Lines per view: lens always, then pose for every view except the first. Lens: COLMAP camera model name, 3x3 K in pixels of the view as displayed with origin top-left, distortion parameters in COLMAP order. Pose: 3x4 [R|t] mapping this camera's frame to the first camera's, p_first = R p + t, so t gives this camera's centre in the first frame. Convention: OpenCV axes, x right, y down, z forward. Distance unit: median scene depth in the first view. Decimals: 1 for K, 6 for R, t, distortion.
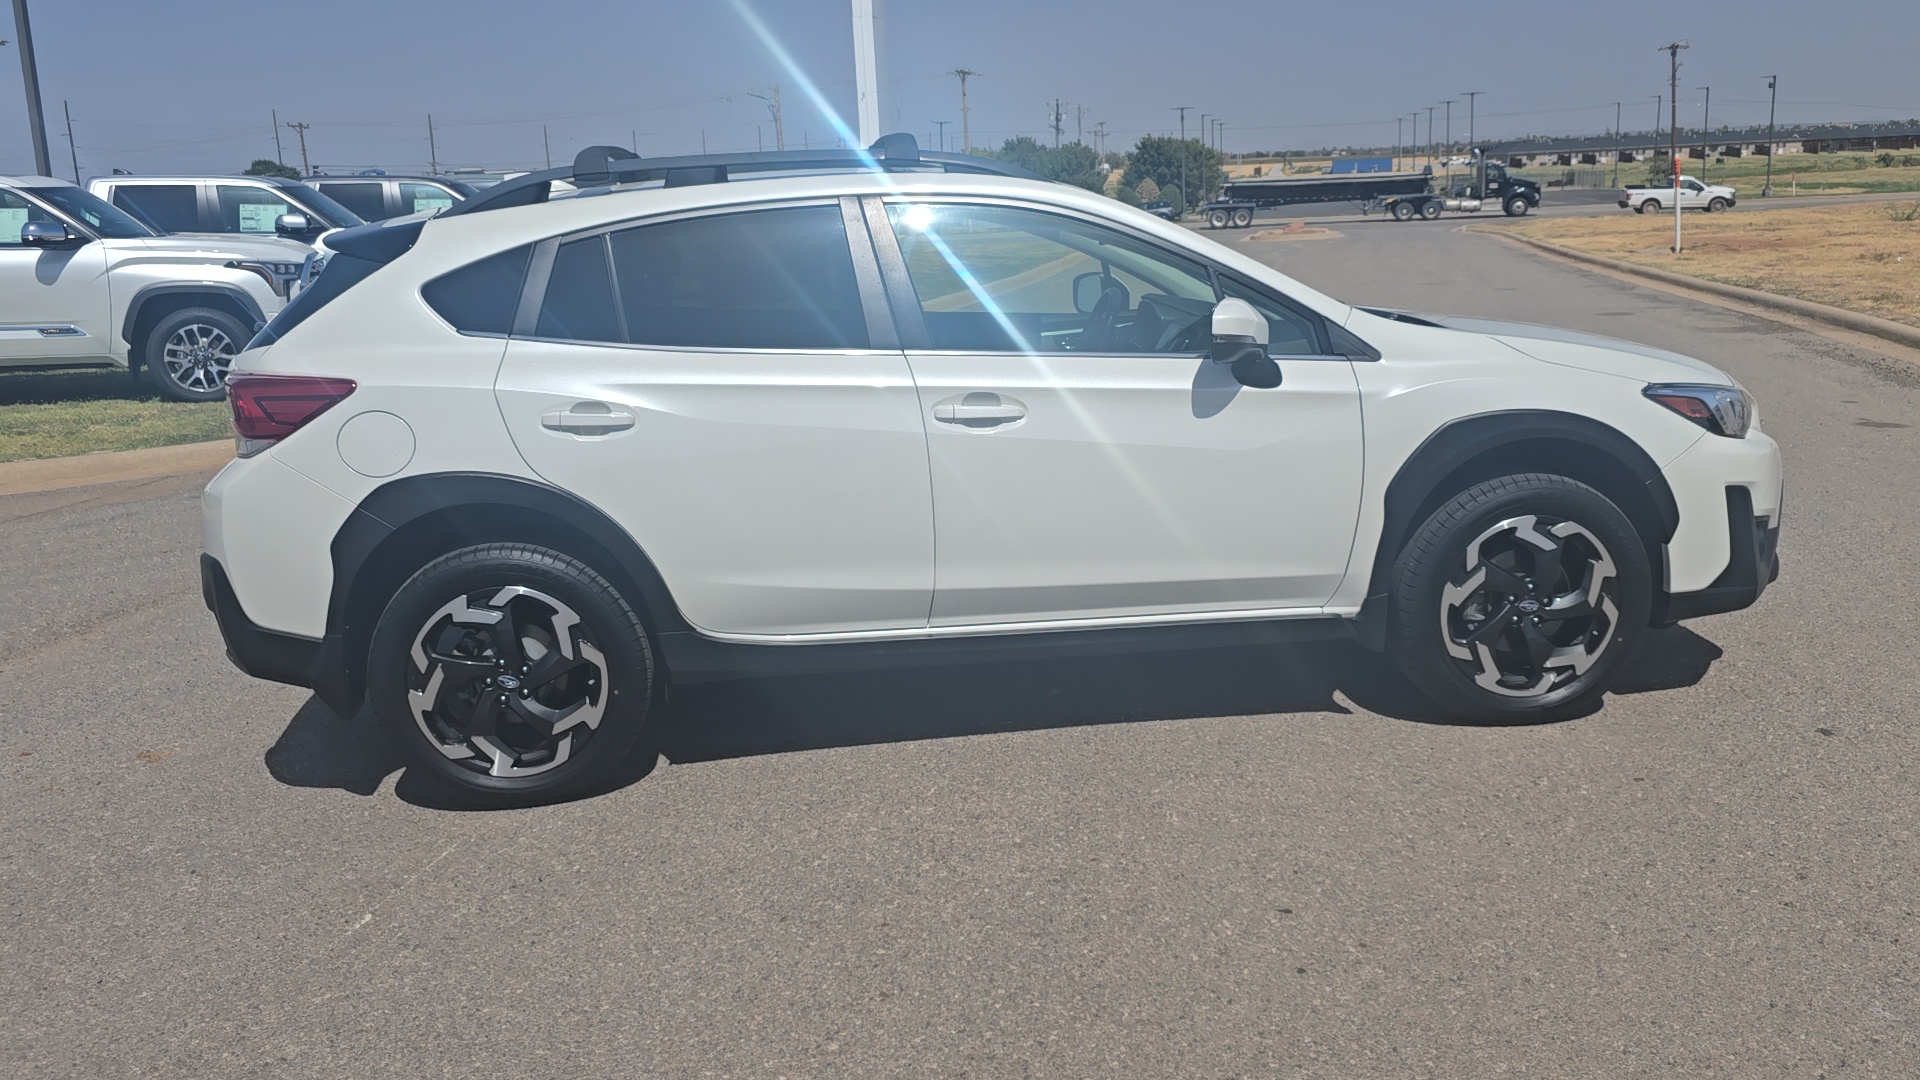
lens RADIAL K [[1598.3, 0, 965.6], [0, 1598.3, 542.5], [0, 0, 1]] dist [-0.013209, 0.017748]
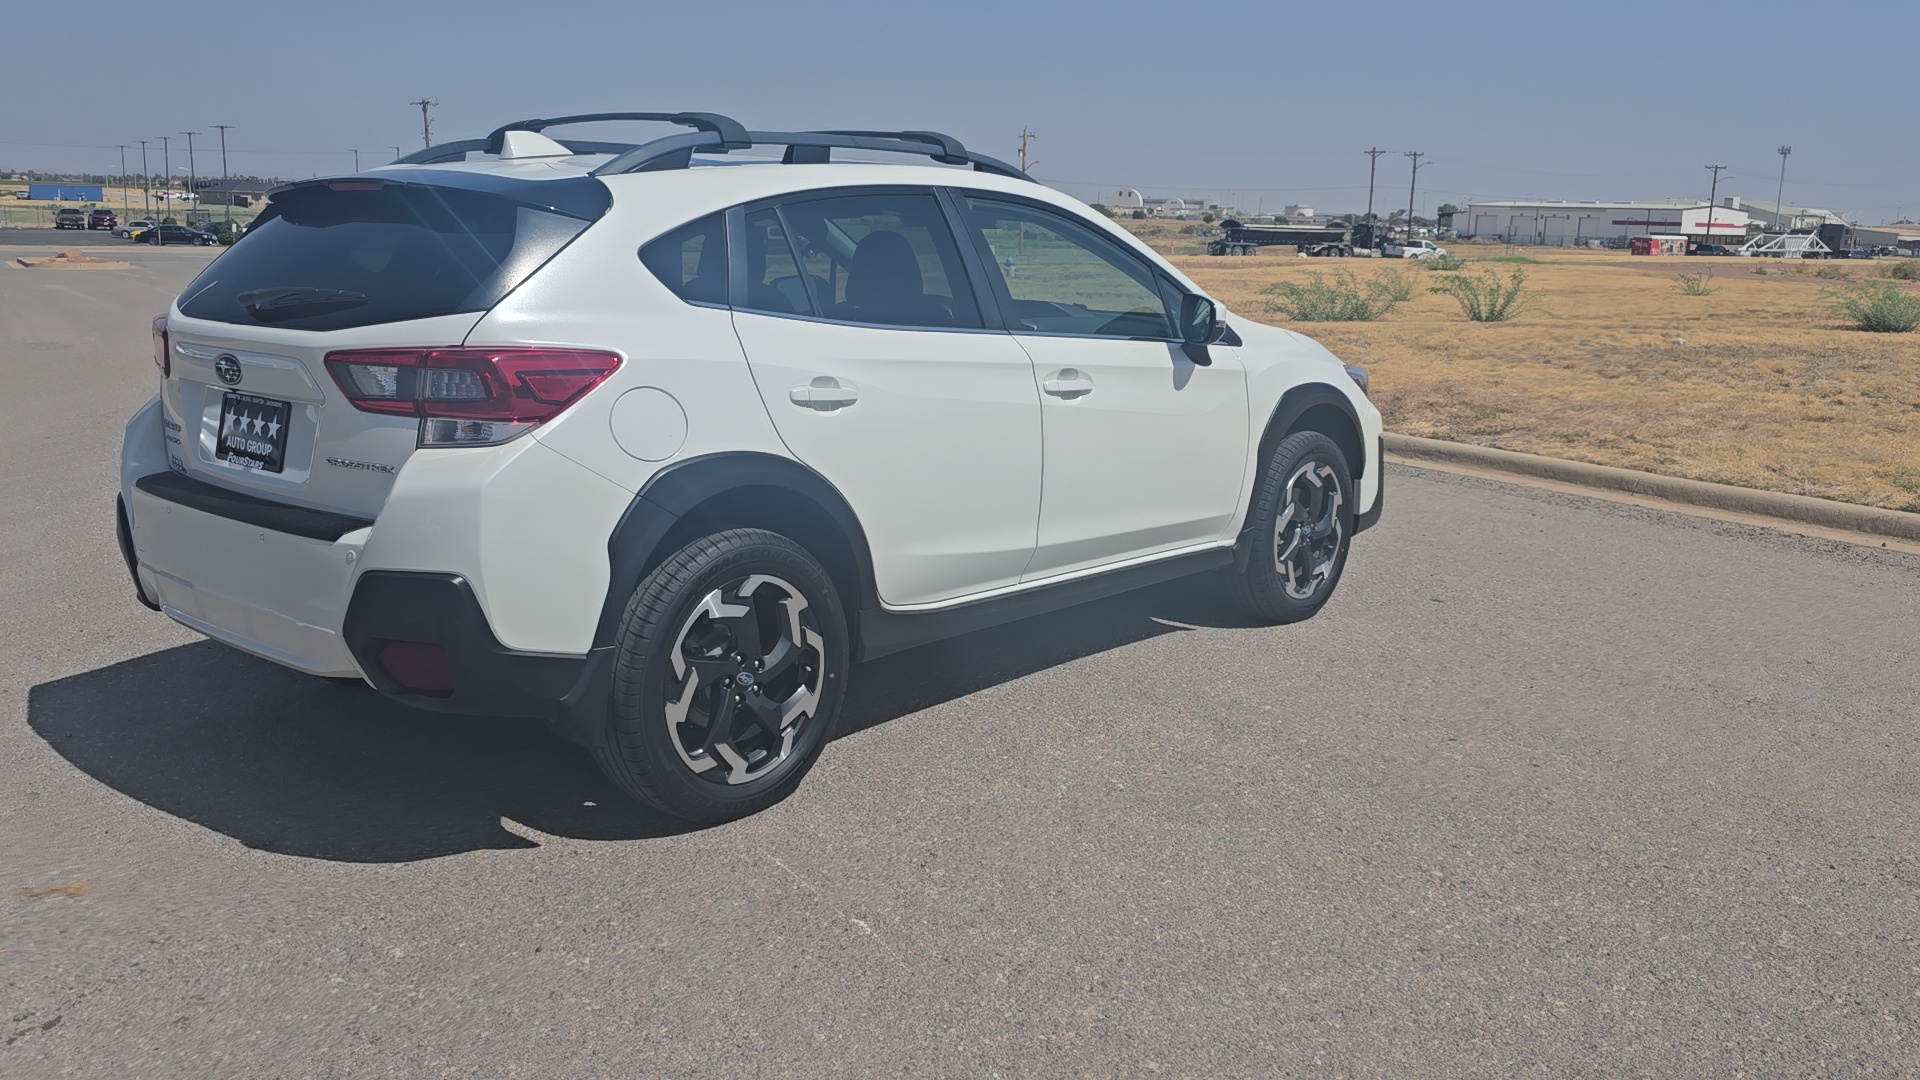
lens RADIAL K [[1598.3, 0, 949.8], [0, 1598.3, 540.4], [0, 0, 1]] dist [-0.013209, 0.017748]
pose [[0.726093, -0.073237, 0.683685, -0.828380], [0.092866, 0.995646, 0.008029, 0.010323], [-0.681297, 0.057661, 0.729733, 0.235455]]
